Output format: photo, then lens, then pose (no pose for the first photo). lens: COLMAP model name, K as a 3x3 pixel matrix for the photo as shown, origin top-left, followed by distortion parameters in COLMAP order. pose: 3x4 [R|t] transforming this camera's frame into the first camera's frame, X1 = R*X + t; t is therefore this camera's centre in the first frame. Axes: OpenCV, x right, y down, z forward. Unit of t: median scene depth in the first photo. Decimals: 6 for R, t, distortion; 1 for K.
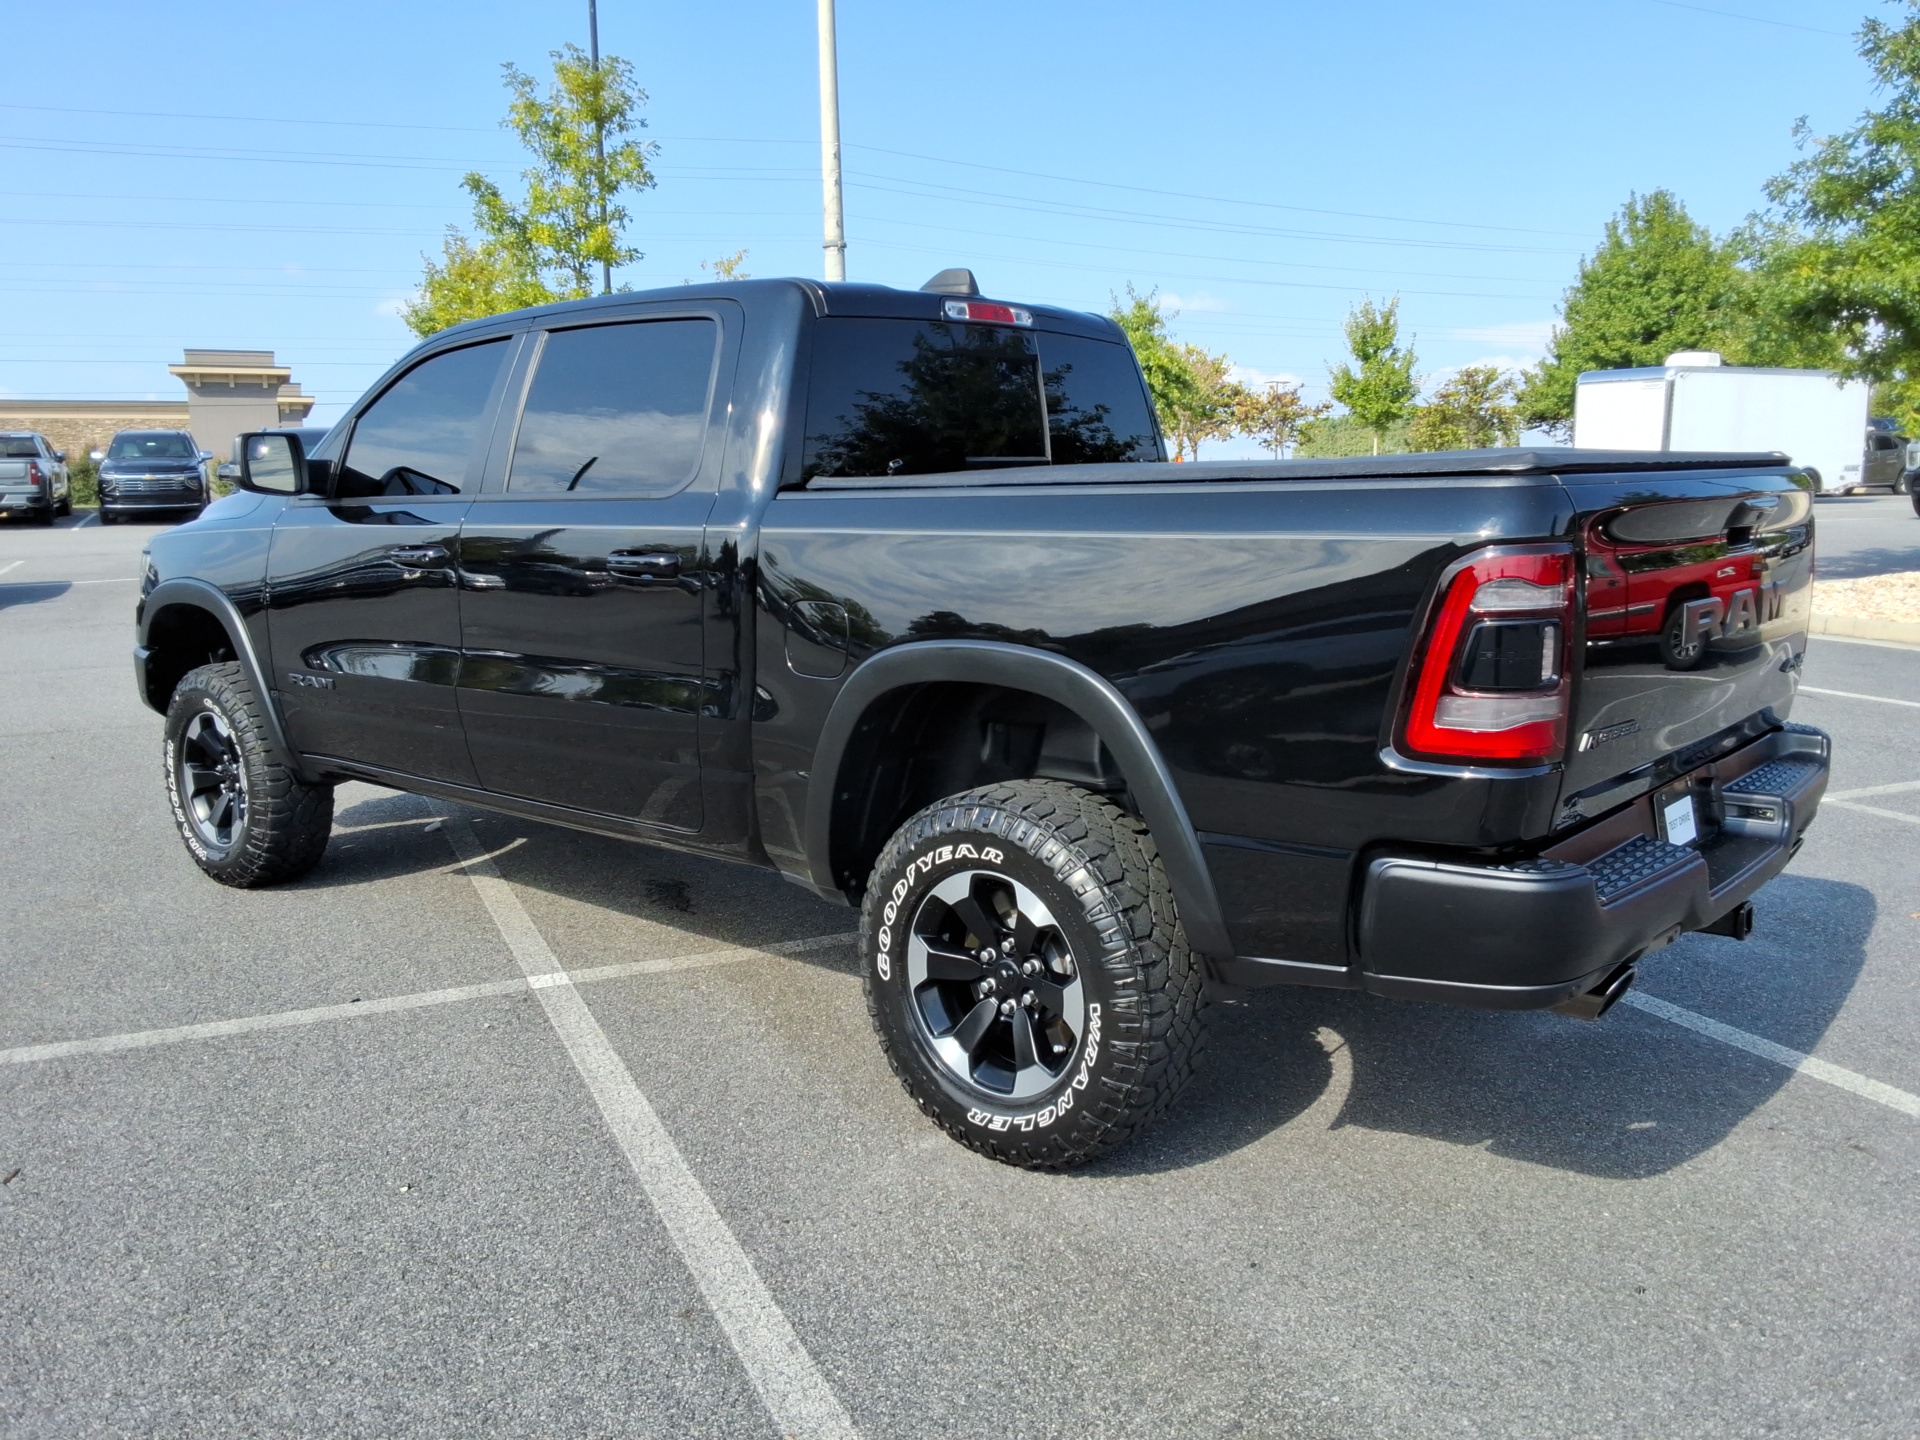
lens RADIAL K [[1540.2, 0, 980.1], [0, 1540.2, 714.8], [0, 0, 1]] dist [0.112522, -0.177782]
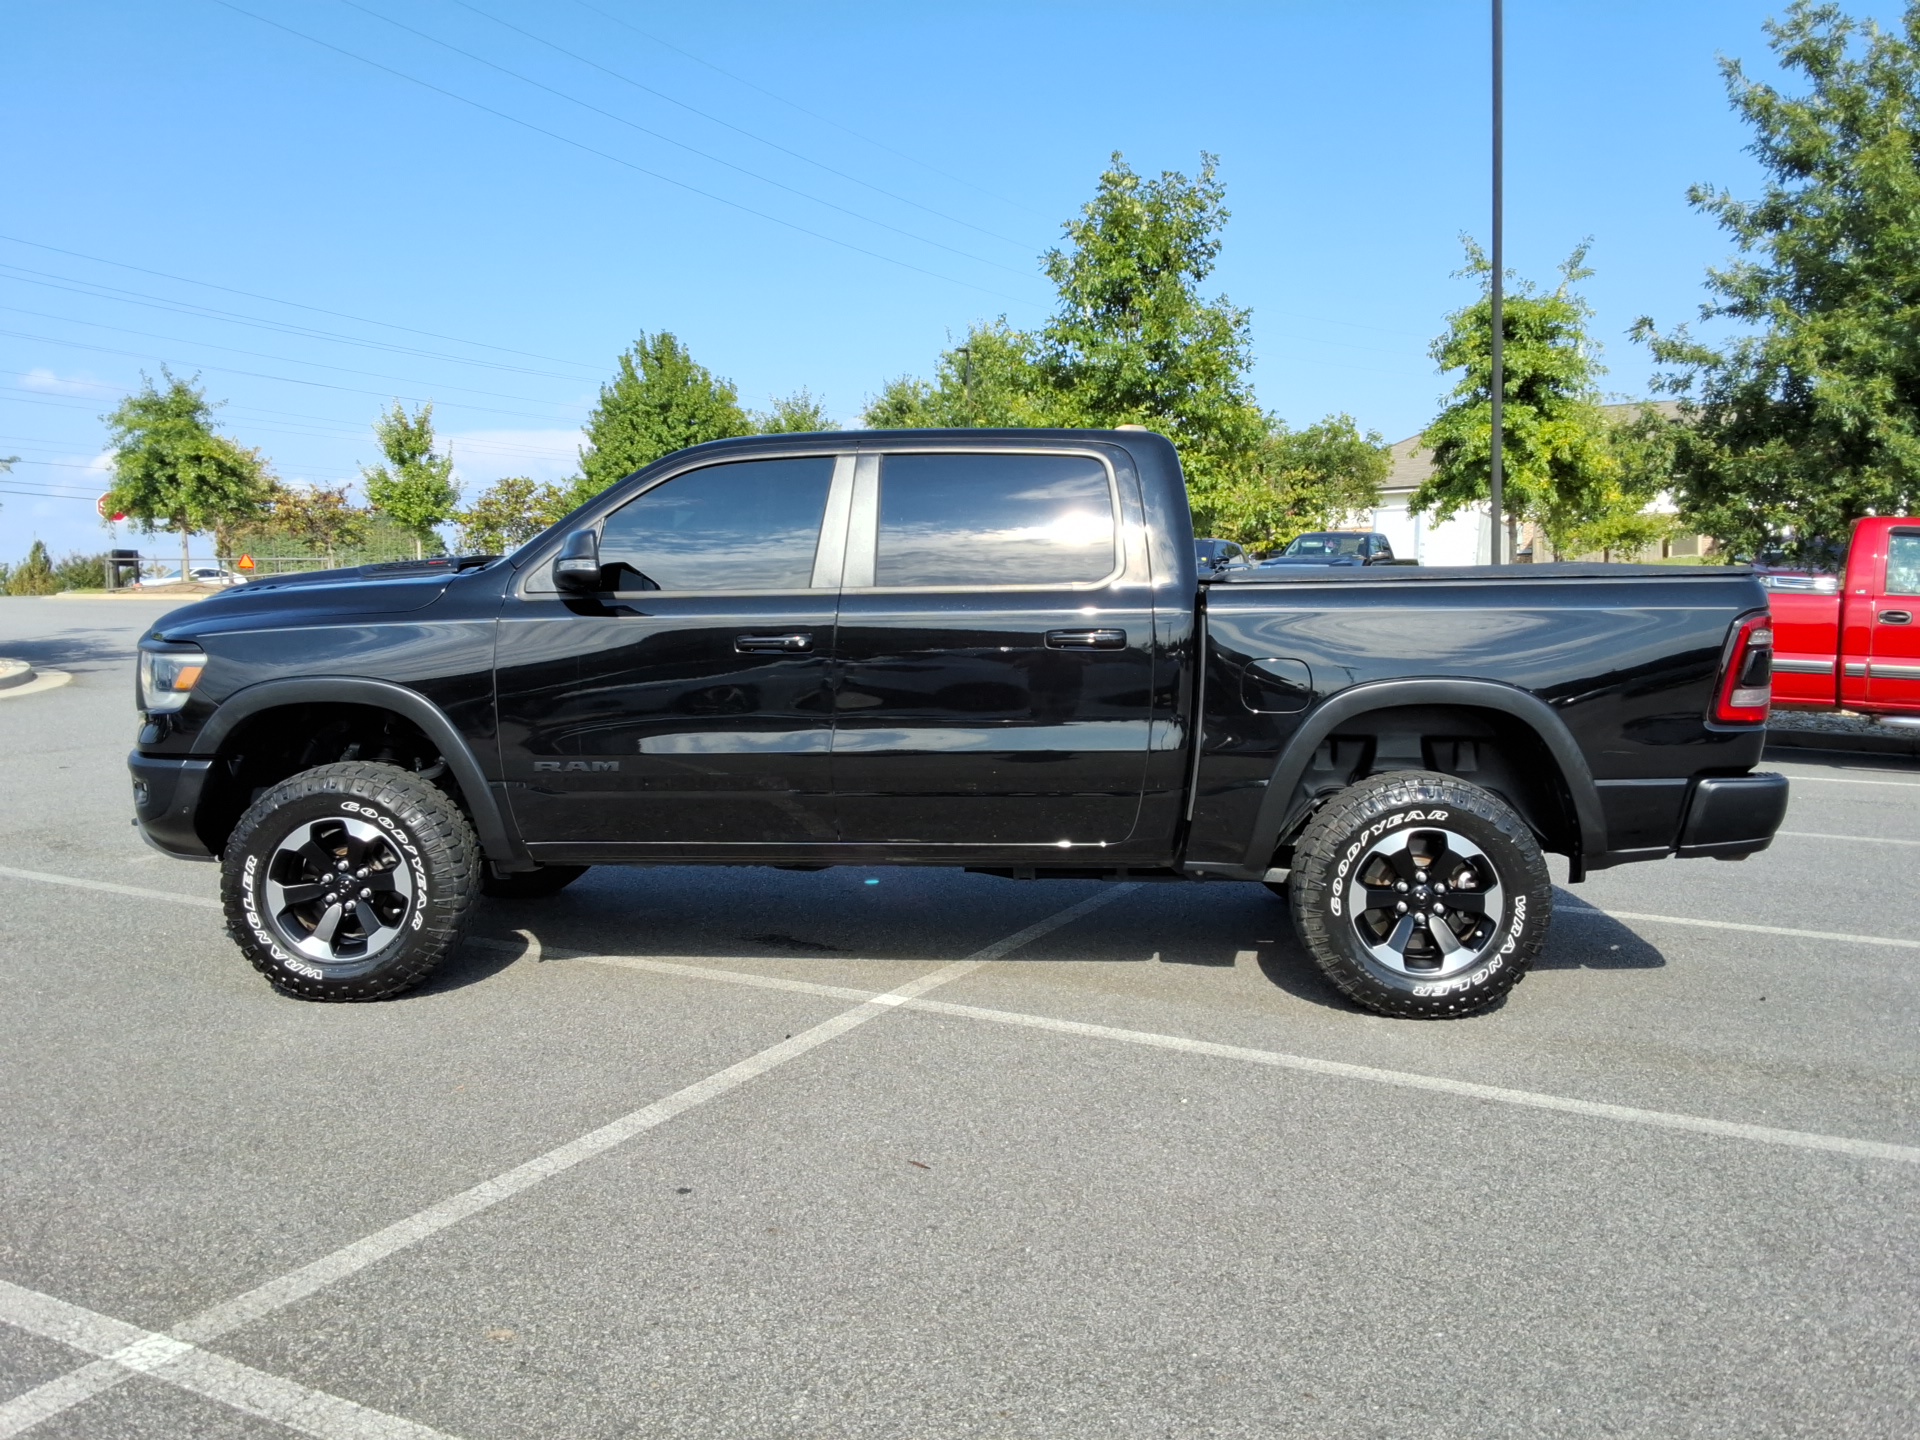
lens RADIAL K [[1540.2, 0, 984.6], [0, 1540.2, 711.3], [0, 0, 1]] dist [0.112522, -0.177782]
pose [[0.787303, -0.042121, 0.615126, -0.235719], [0.084497, 0.995622, -0.039972, 0.001882], [-0.610749, 0.083446, 0.787415, 0.006435]]
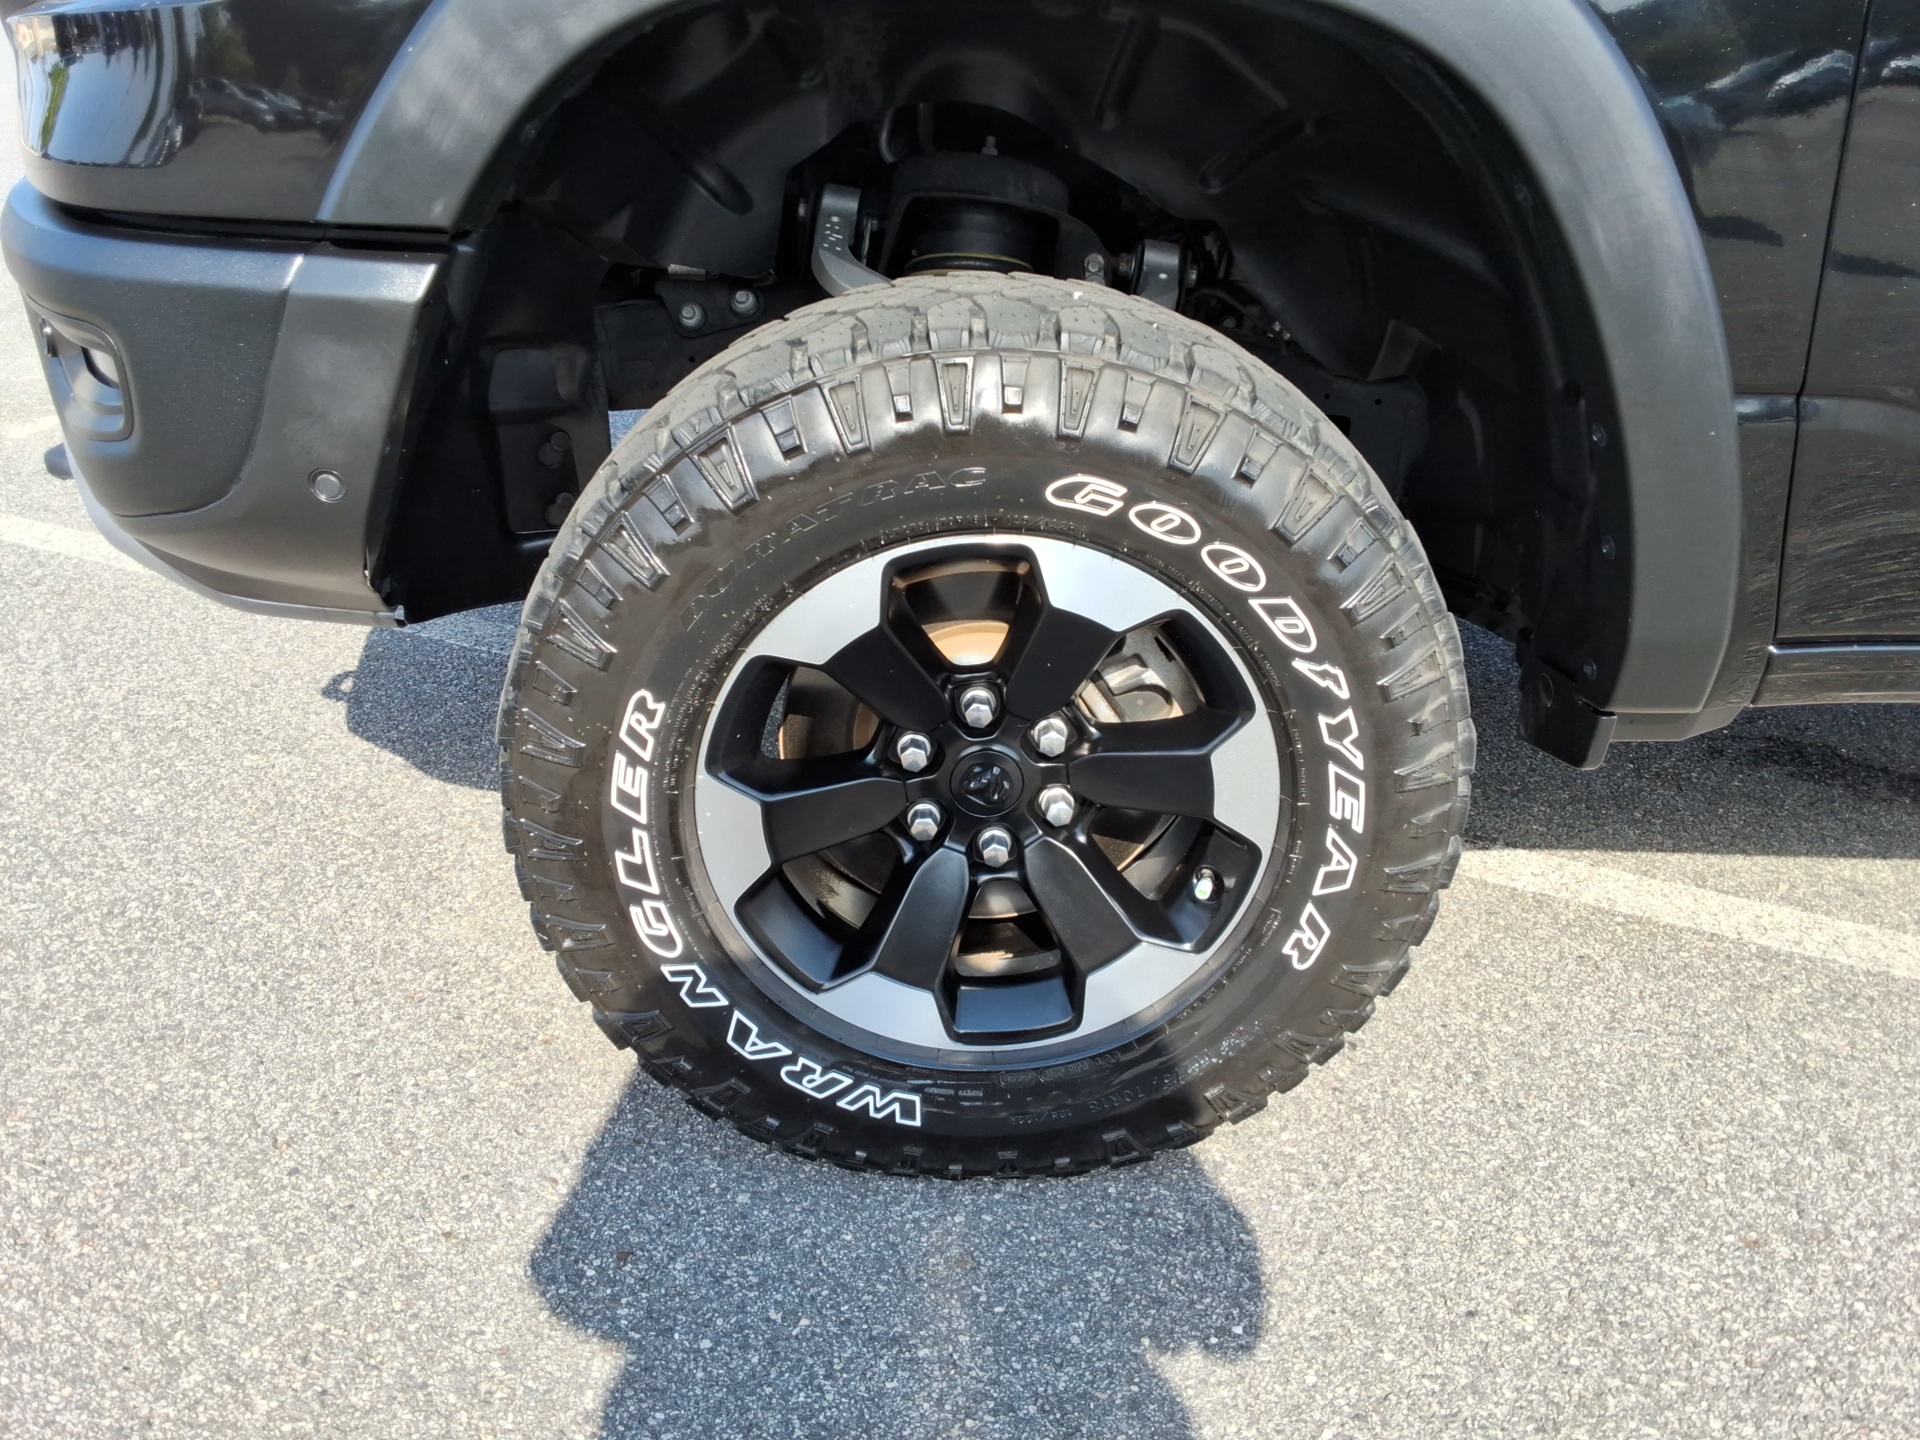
lens RADIAL K [[1540.2, 0, 974.8], [0, 1540.2, 706.7], [0, 0, 1]] dist [0.112522, -0.177782]
pose [[0.748491, -0.238565, 0.618747, -0.195827], [0.060417, 0.953701, 0.294625, -0.013002], [-0.660387, -0.183141, 0.728250, 0.264835]]
